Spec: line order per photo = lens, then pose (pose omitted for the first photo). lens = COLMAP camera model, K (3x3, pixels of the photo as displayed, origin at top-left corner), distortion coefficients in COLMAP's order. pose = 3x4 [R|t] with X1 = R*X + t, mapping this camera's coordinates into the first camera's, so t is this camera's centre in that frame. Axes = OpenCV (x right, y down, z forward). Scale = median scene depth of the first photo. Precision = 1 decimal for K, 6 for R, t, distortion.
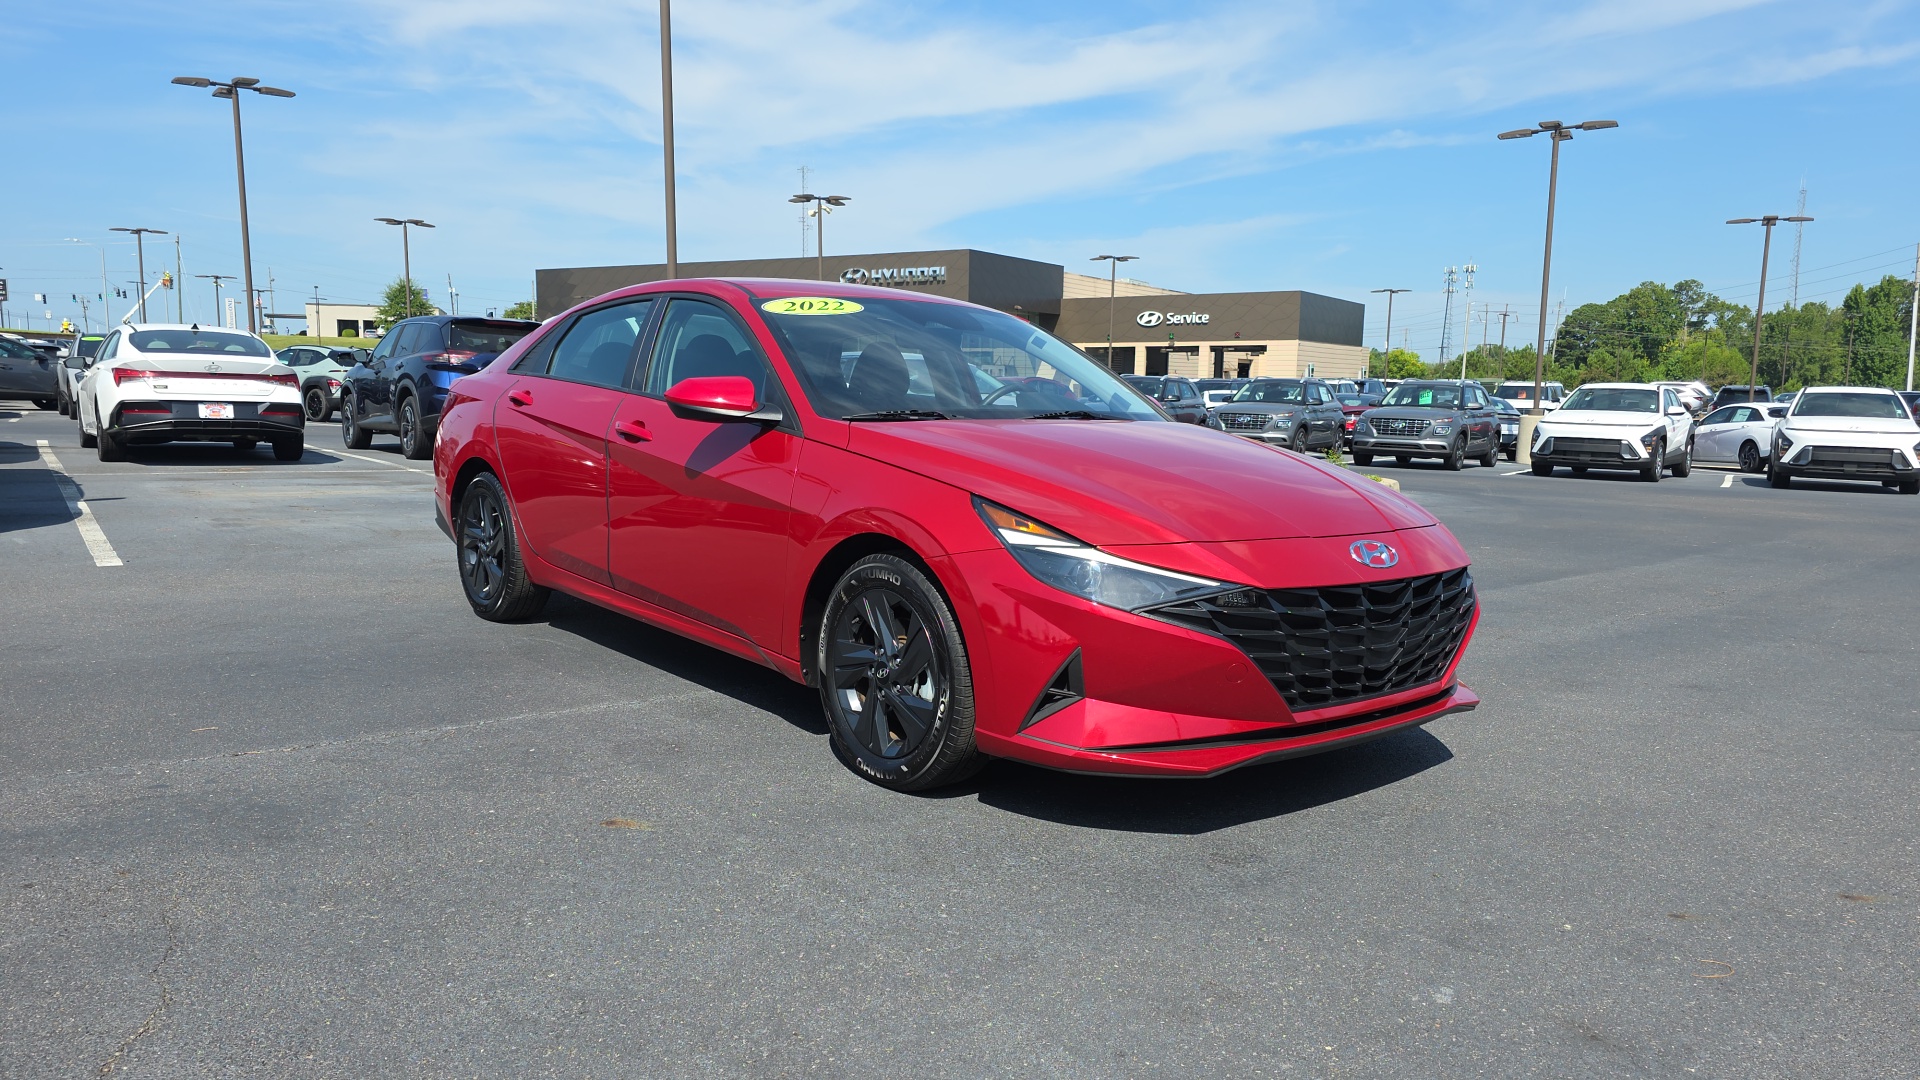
lens RADIAL K [[1313.5, 0, 960.0], [0, 1313.5, 540.0], [0, 0, 1]] dist [0.039807, -0.038198]
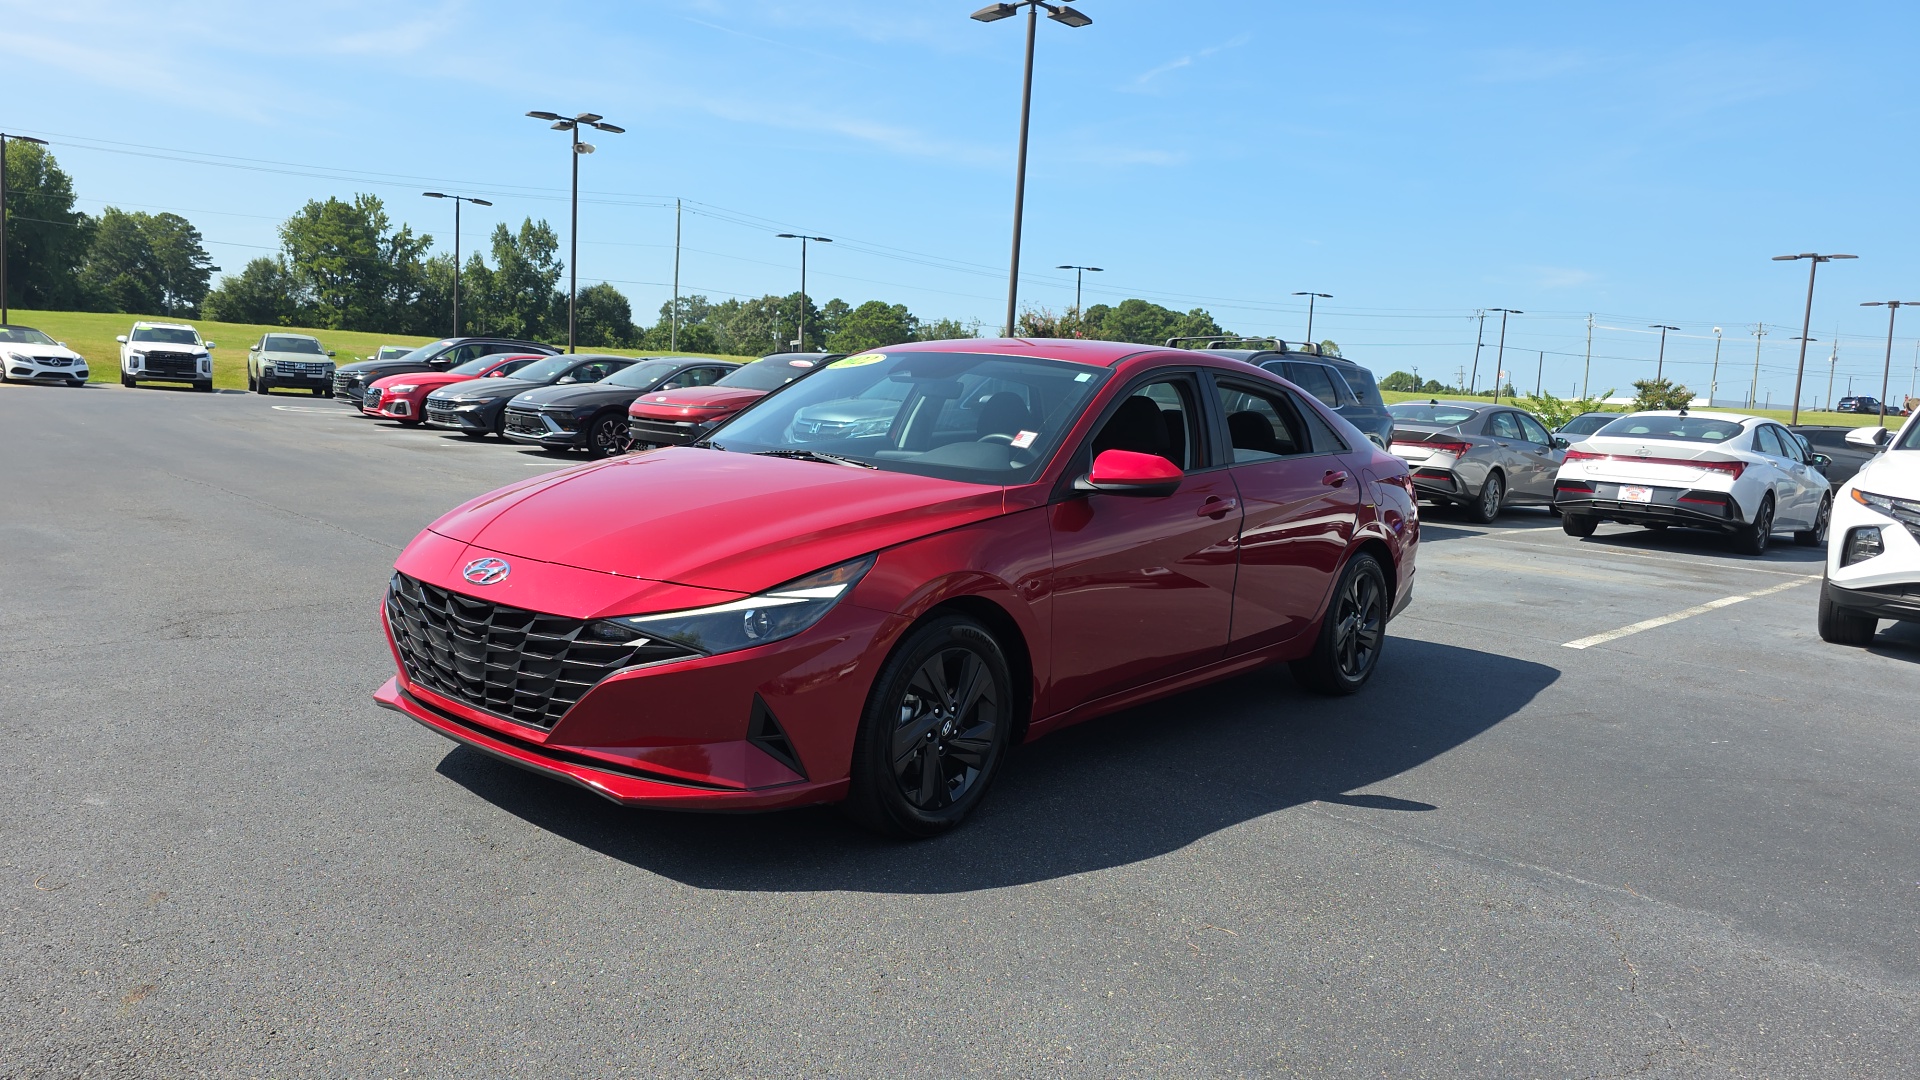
lens RADIAL K [[1304.3, 0, 882.8], [0, 1304.3, 542.3], [0, 0, 1]] dist [0.035960, -0.037986]
pose [[0.122424, 0.087781, -0.988588, 0.356151], [-0.162595, 0.984397, 0.067273, -0.034432], [0.979069, 0.152504, 0.134786, 0.302926]]
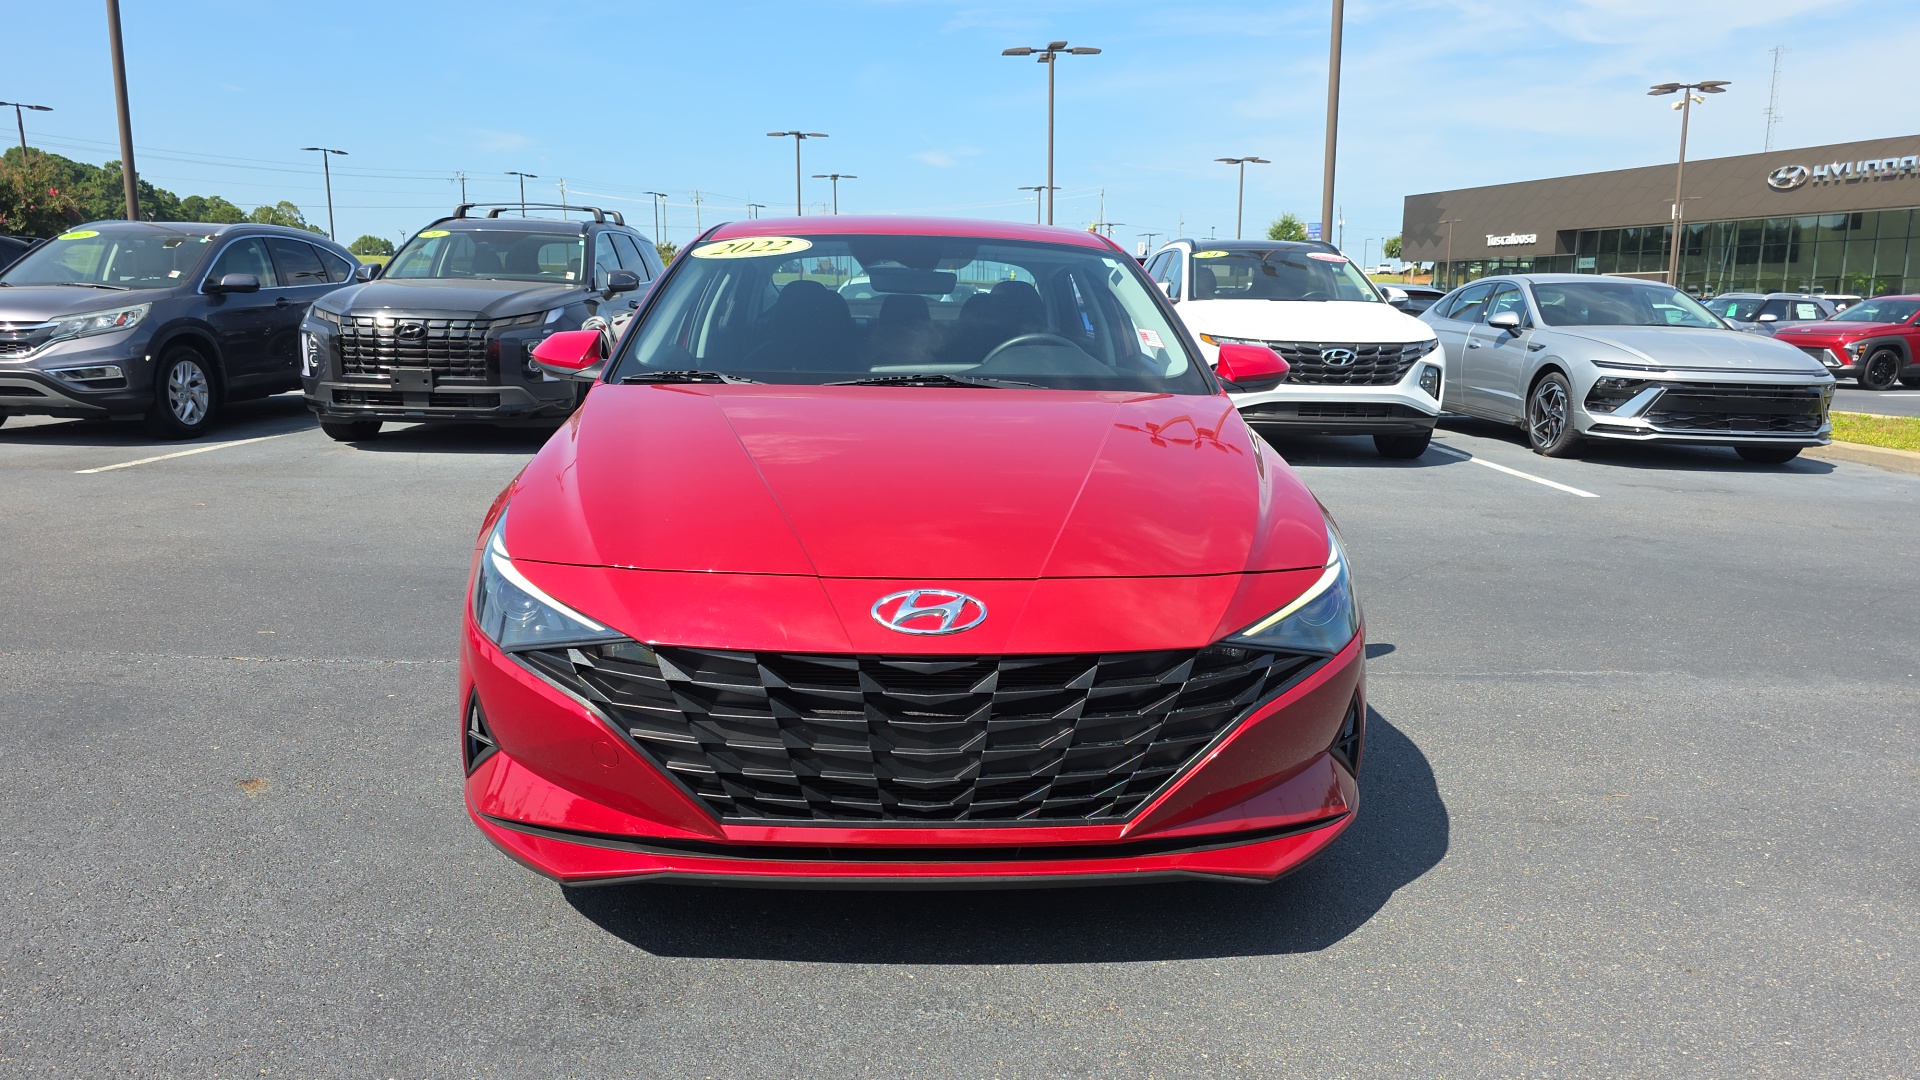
lens RADIAL K [[1313.5, 0, 960.0], [0, 1313.5, 540.0], [0, 0, 1]] dist [0.039807, -0.038198]
pose [[0.787393, 0.092331, -0.609498, 0.181790], [-0.060343, 0.995516, 0.072851, -0.018257], [0.613491, -0.020584, 0.789433, 0.127226]]
